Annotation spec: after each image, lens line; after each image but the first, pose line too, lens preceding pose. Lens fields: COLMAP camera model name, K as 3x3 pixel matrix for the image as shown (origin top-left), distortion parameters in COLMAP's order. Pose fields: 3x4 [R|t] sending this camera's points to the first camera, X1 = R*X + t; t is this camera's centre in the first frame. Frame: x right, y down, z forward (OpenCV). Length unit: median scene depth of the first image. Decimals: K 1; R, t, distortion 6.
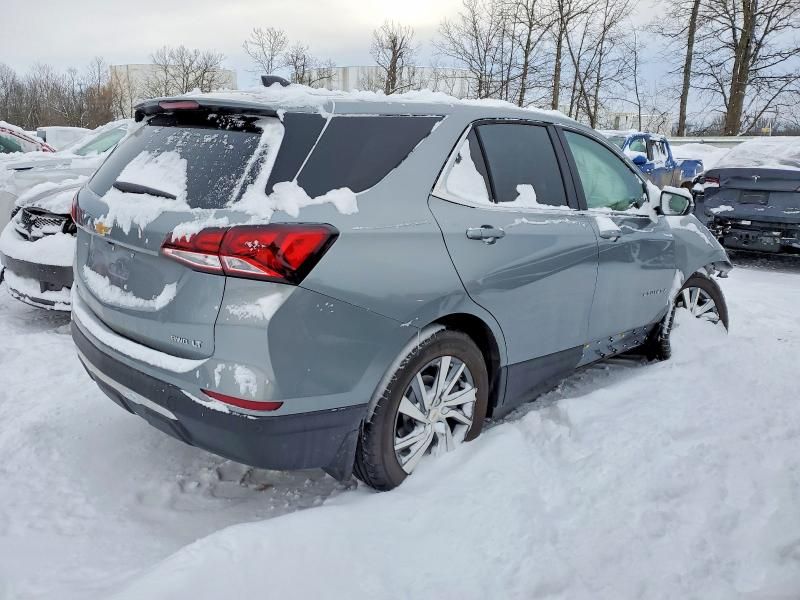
lens RADIAL K [[650.3, 0, 400.0], [0, 650.3, 300.0], [0, 0, 1]] dist [0.046503, 0.005548]
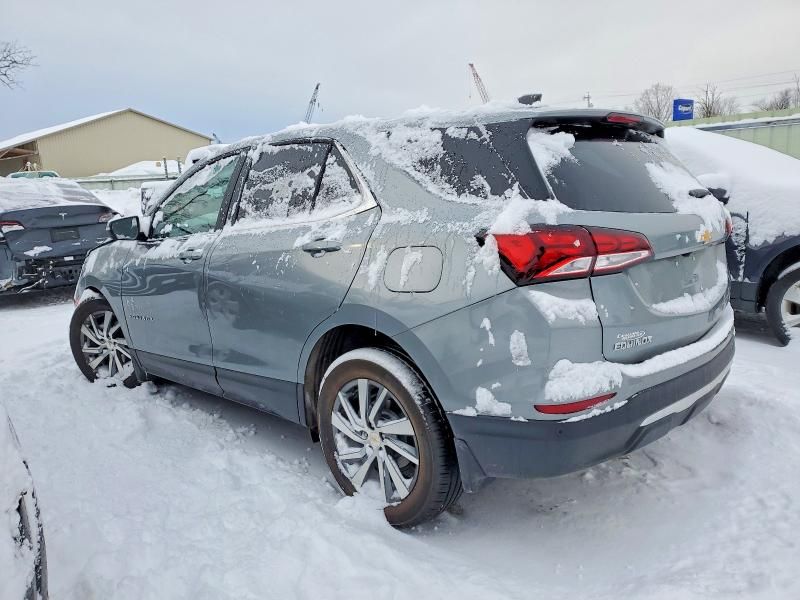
lens RADIAL K [[640.0, 0, 400.0], [0, 640.0, 300.0], [0, 0, 1]] dist [0.033032, 0.001458]
pose [[-0.074095, -0.209880, 0.974916, -1.483099], [0.284282, 0.932595, 0.222375, -0.392818], [-0.955873, 0.293628, -0.009435, 1.571032]]
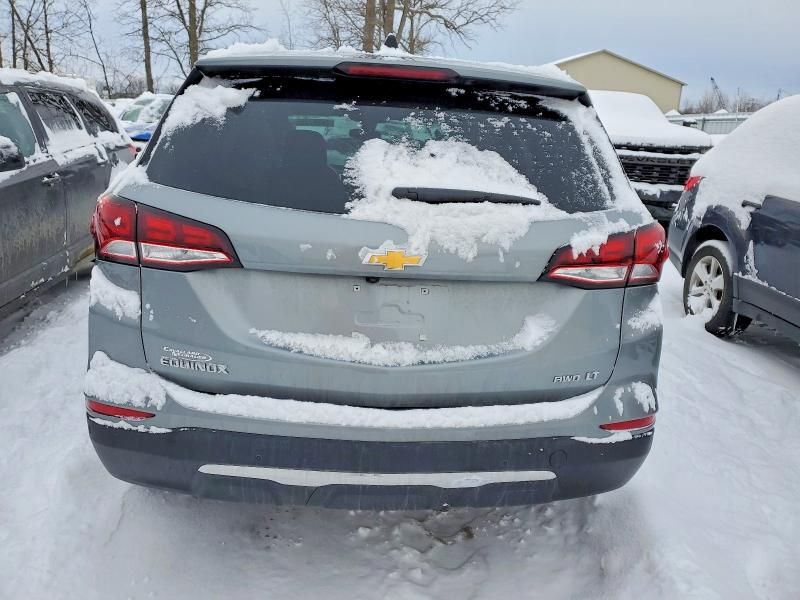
lens RADIAL K [[640.0, 0, 400.0], [0, 640.0, 300.0], [0, 0, 1]] dist [0.033032, 0.001458]
pose [[0.643310, -0.201837, 0.738522, -0.982130], [0.157736, 0.978870, 0.130124, -0.160306], [-0.749181, 0.032782, 0.661554, 0.597372]]
